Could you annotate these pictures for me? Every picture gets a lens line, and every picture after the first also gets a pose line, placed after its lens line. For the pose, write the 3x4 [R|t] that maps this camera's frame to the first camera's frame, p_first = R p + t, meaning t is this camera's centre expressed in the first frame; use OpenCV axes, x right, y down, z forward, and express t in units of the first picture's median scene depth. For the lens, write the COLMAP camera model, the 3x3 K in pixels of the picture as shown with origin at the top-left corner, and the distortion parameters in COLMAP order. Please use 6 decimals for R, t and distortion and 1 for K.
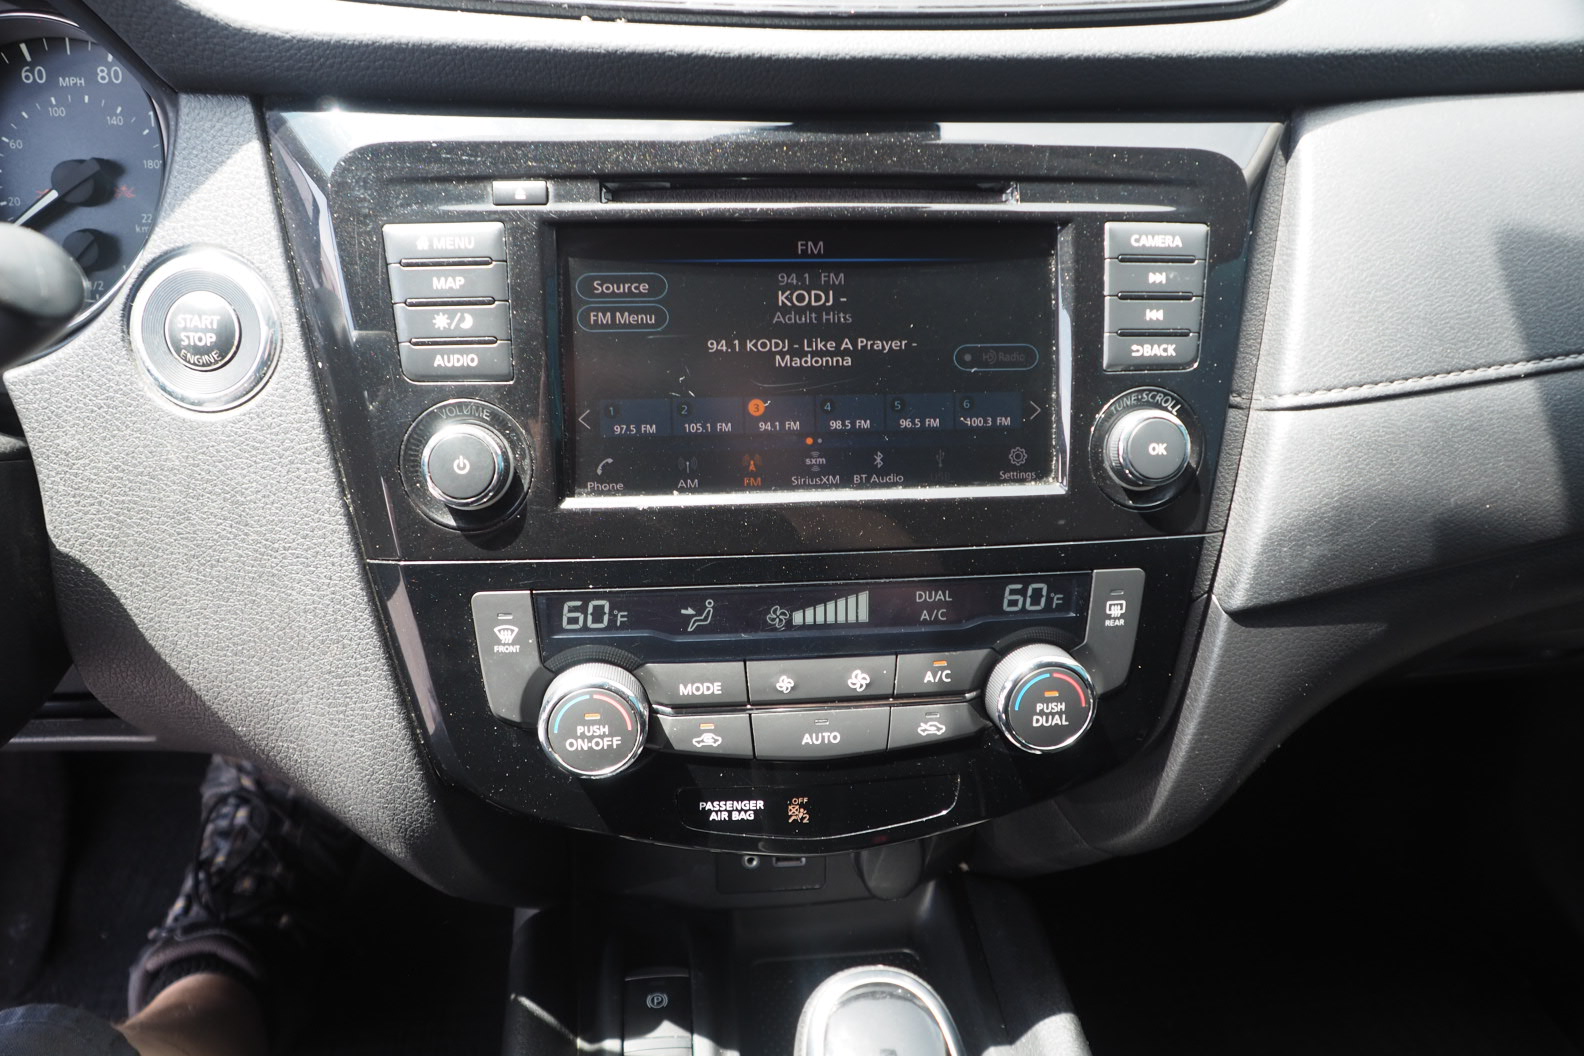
lens RADIAL K [[1073.2, 0, 792.0], [0, 1073.2, 528.0], [0, 0, 1]] dist [-0.022001, -0.001146]
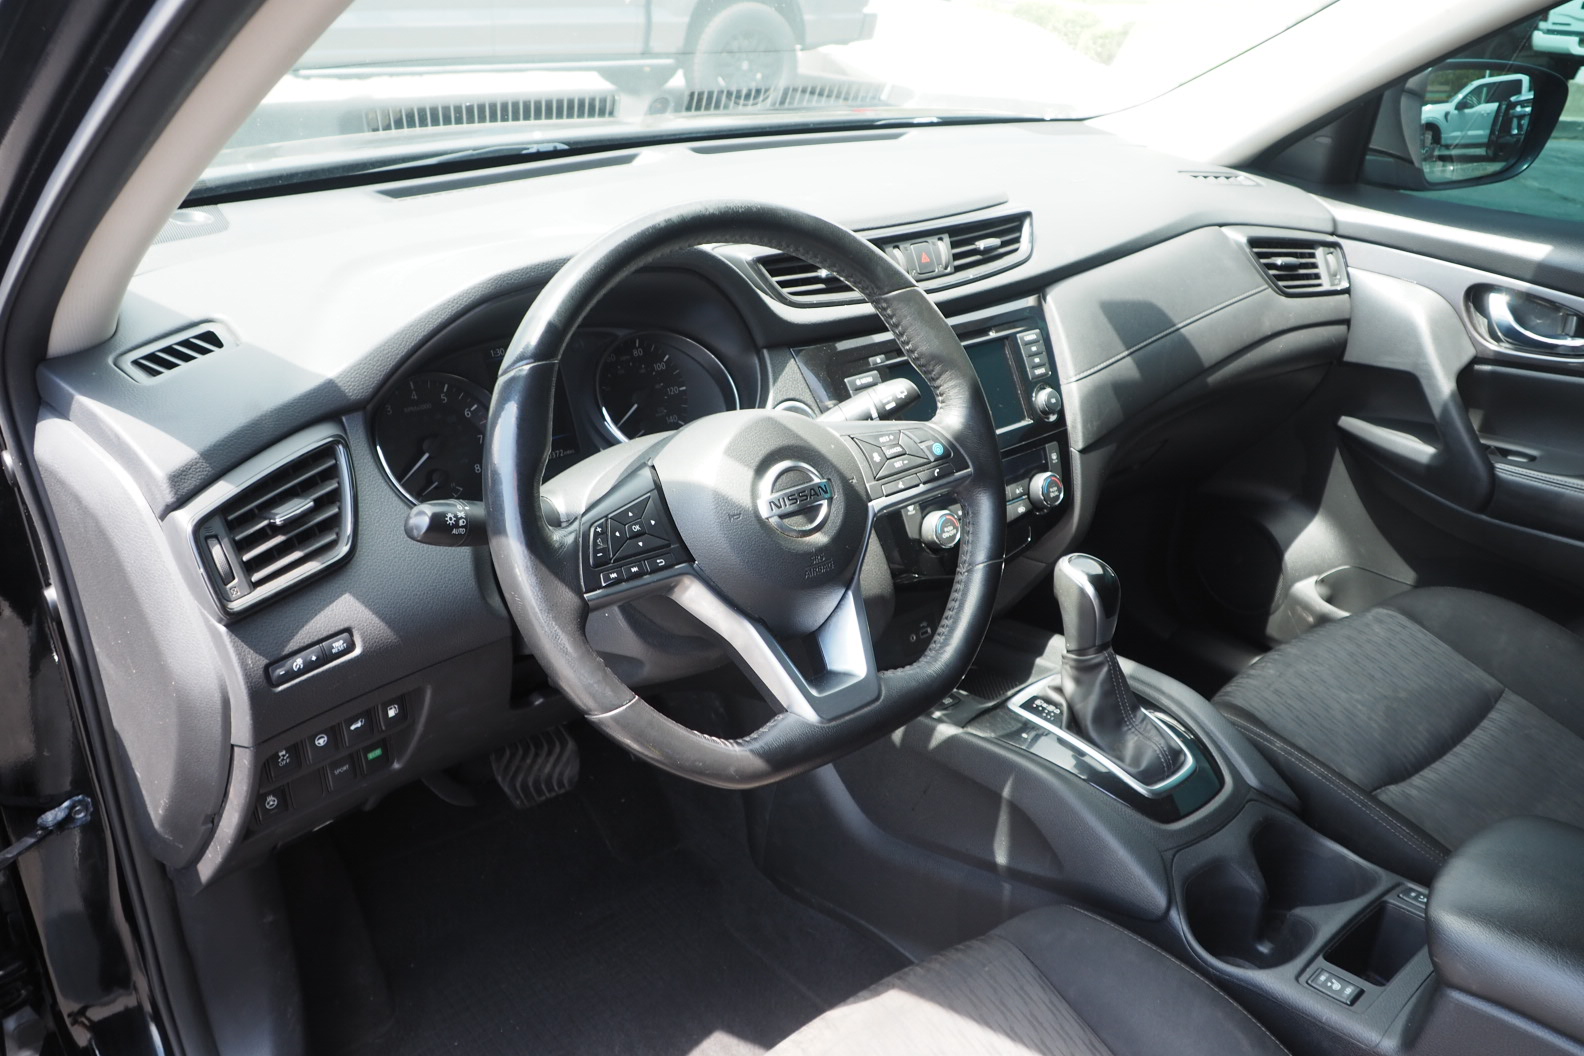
lens RADIAL K [[1211.9, 0, 814.4], [0, 1211.9, 528.0], [0, 0, 1]] dist [-0.003966, 0.000191]
pose [[0.825122, -0.257855, 0.502677, -2.061653], [0.320575, 0.946345, -0.040768, 0.194026], [-0.465194, 0.194785, 0.863512, -1.614692]]
